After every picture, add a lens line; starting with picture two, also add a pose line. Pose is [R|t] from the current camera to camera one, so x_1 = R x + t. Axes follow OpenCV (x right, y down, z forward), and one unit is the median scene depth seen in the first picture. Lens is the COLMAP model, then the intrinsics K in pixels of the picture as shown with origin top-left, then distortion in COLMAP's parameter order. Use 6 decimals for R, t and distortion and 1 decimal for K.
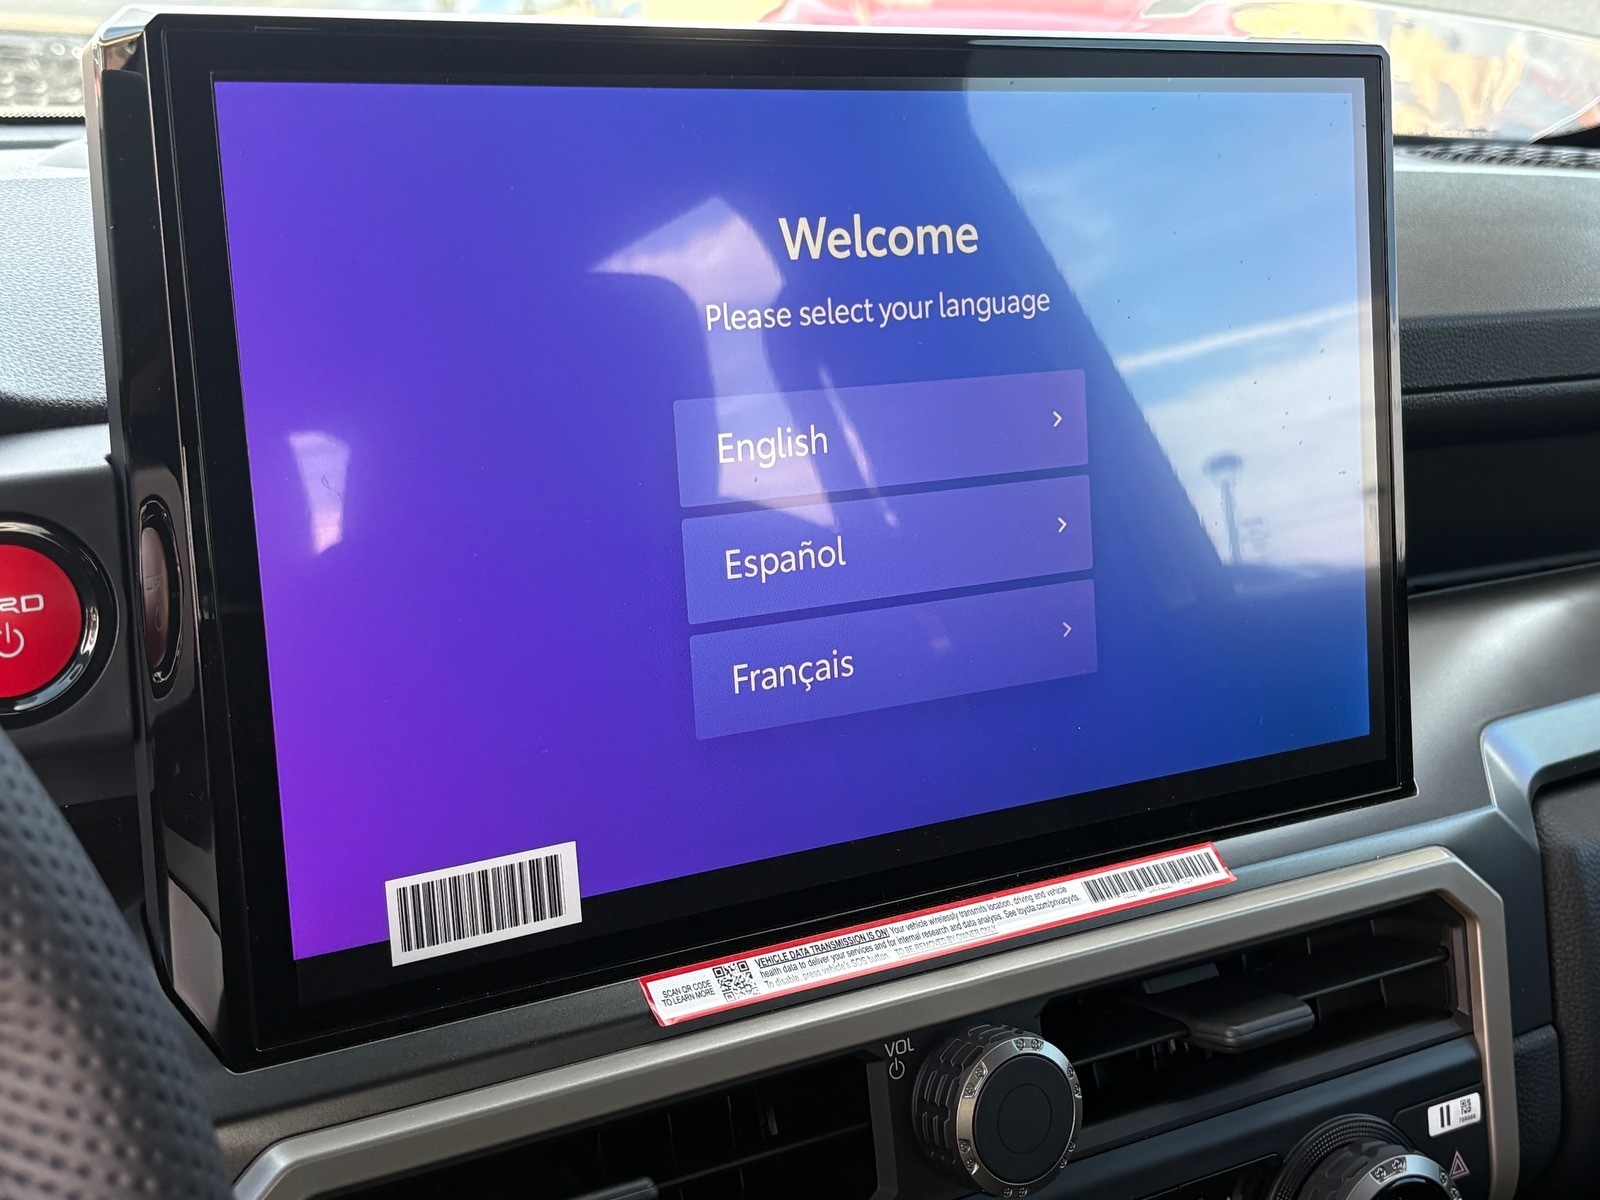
lens RADIAL K [[2142.7, 0, 800.0], [0, 2142.7, 600.0], [0, 0, 1]] dist [0.269977, -1.123255]
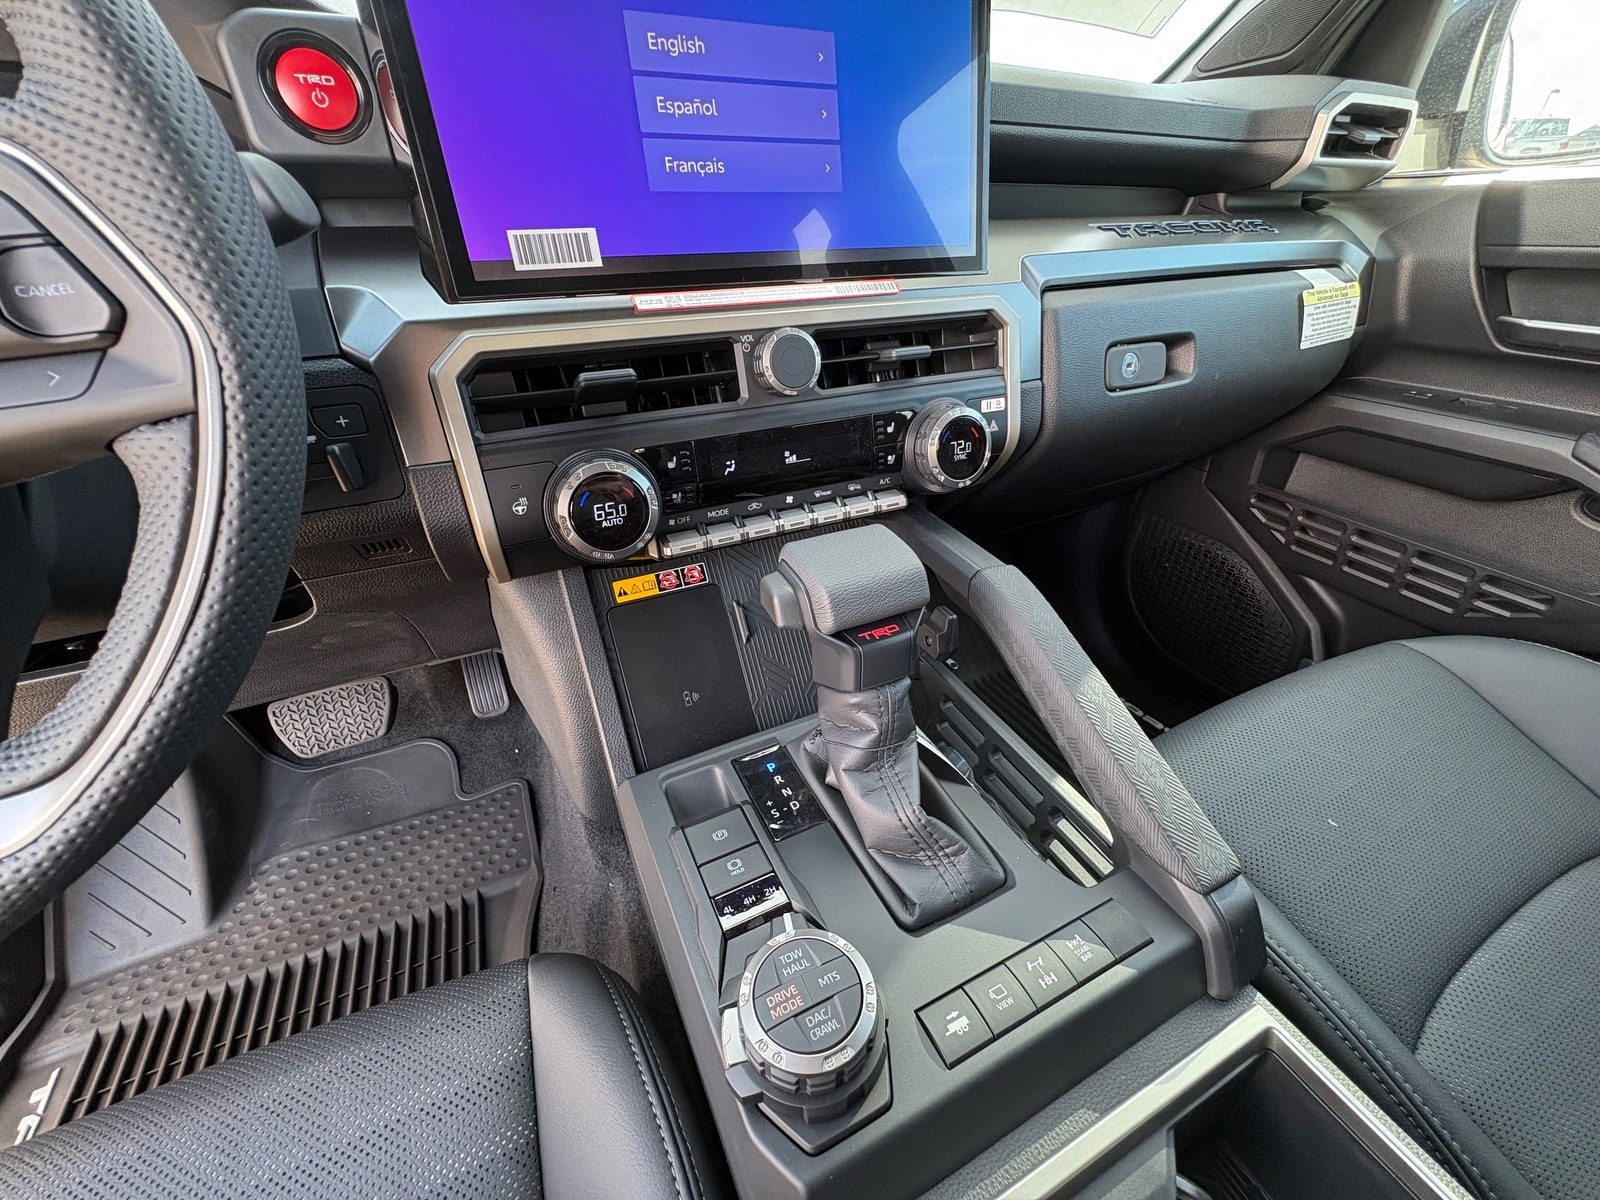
lens RADIAL K [[637.5, 0, 800.3], [0, 637.5, 596.2], [0, 0, 1]] dist [0.000698, 0.000378]
pose [[0.992592, 0.018010, -0.120152, 0.200179], [0.013543, 0.966387, 0.256734, 0.306104], [0.120737, -0.256460, 0.958984, 0.224835]]
